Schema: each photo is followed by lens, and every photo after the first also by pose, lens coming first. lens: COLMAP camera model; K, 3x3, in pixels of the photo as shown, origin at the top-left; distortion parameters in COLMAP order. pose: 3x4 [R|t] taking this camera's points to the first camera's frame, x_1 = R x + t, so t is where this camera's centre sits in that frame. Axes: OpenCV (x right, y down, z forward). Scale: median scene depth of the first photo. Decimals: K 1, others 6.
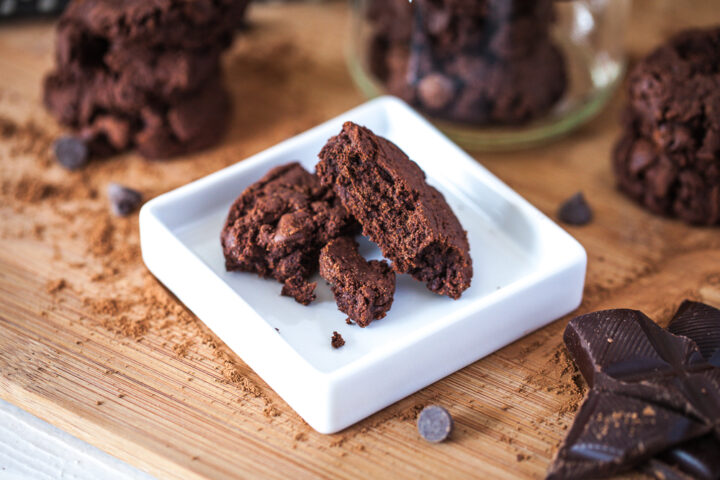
lens RADIAL K [[2358.2, 0, 358.2], [0, 2358.2, 239.6], [0, 0, 1]] dist [0.063343, 0.000000]
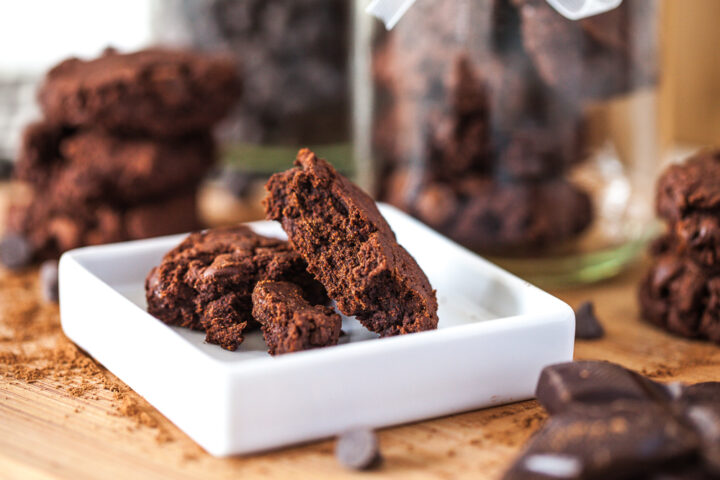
lens RADIAL K [[2358.2, 0, 362.0], [0, 2358.2, 239.7], [0, 0, 1]] dist [0.063343, 0.000000]
pose [[0.991038, 0.049125, -0.124219, 0.124655], [-0.092773, 0.922186, -0.375456, 0.299950], [0.096108, 0.383615, 0.918479, 0.227486]]
